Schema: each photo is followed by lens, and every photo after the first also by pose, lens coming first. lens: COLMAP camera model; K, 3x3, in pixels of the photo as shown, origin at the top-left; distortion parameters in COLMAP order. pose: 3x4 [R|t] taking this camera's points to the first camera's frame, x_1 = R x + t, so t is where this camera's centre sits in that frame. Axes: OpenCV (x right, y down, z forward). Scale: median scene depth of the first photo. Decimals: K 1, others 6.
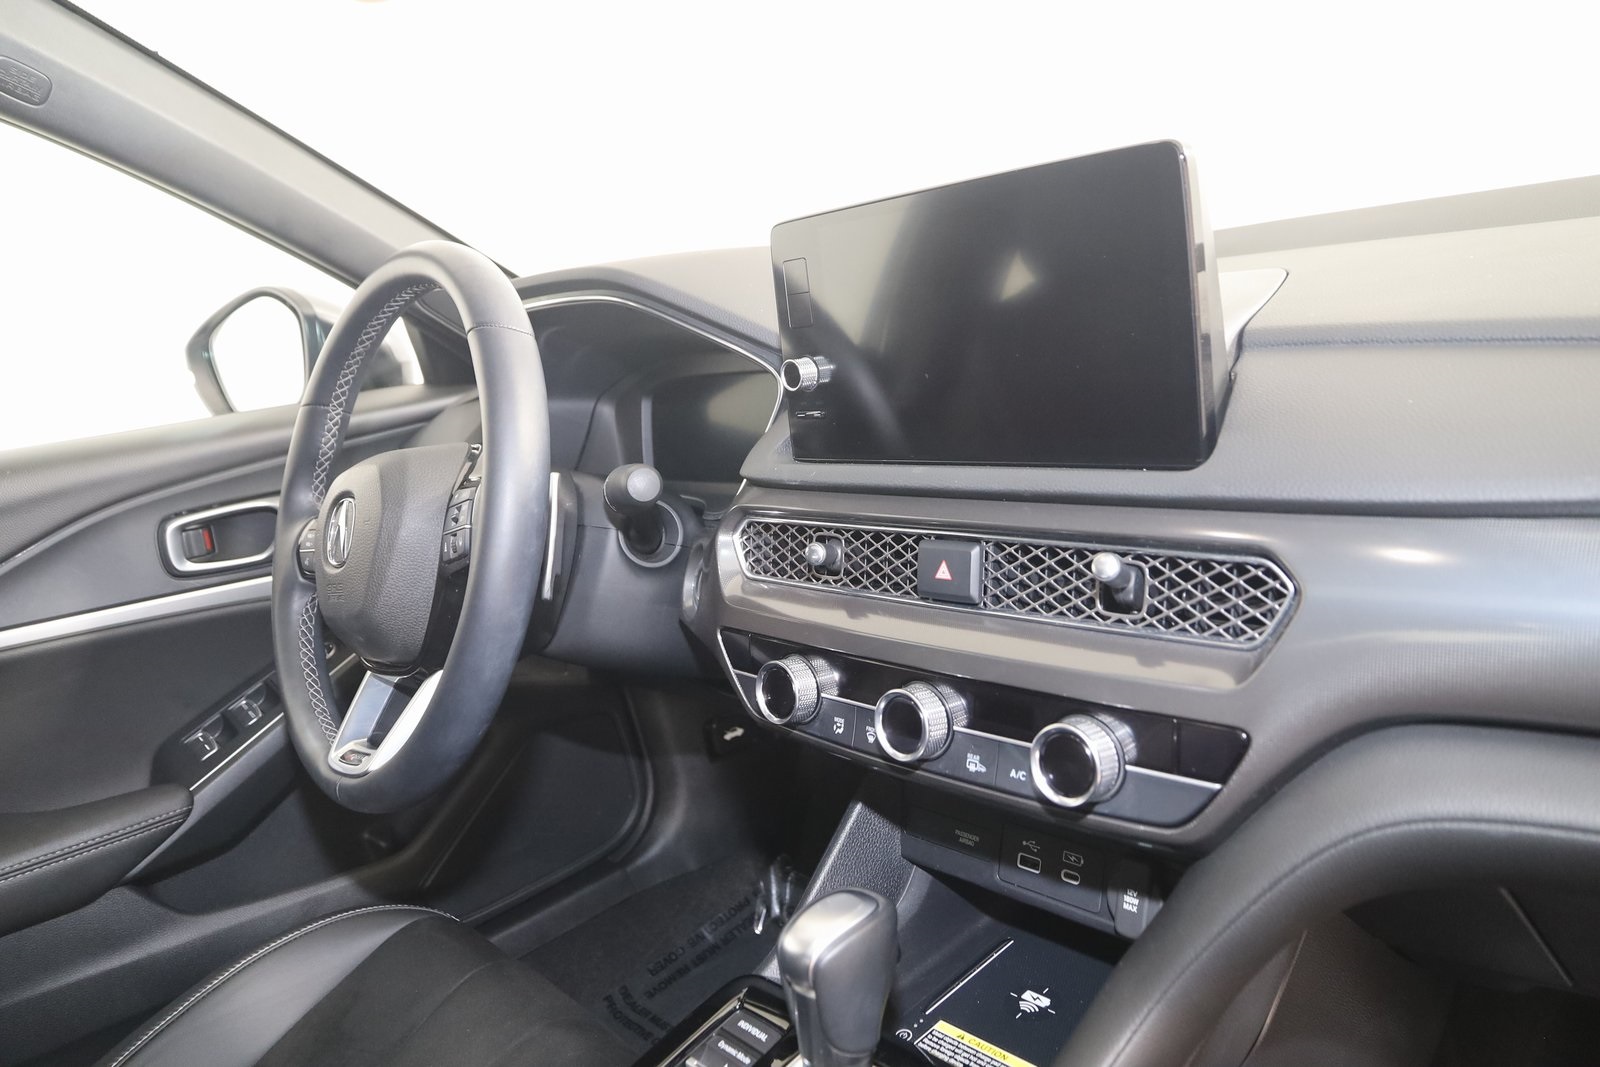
lens RADIAL K [[1251.6, 0, 803.4], [0, 1251.6, 530.3], [0, 0, 1]] dist [-0.049497, 0.049869]
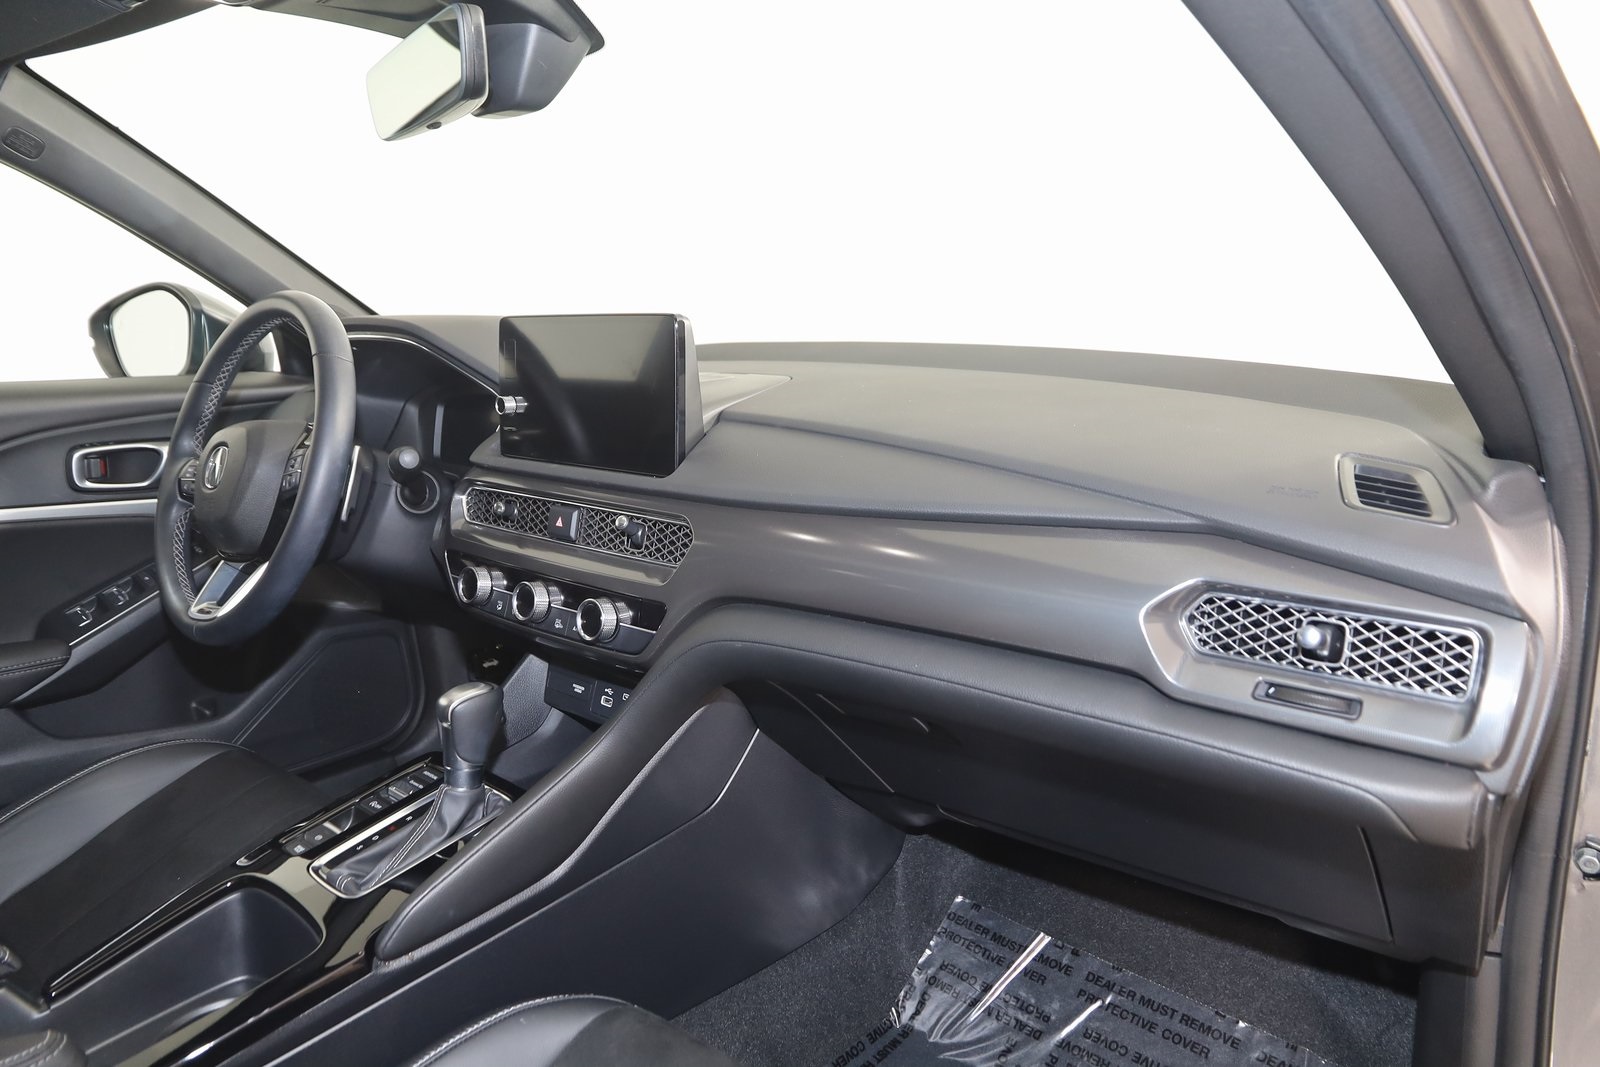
lens RADIAL K [[1251.6, 0, 806.5], [0, 1251.6, 529.7], [0, 0, 1]] dist [-0.049497, 0.049869]
pose [[0.986462, 0.112977, 0.118869, 0.182531], [-0.110587, 0.993512, -0.026534, 0.037679], [-0.121095, 0.013030, 0.992555, -0.629932]]
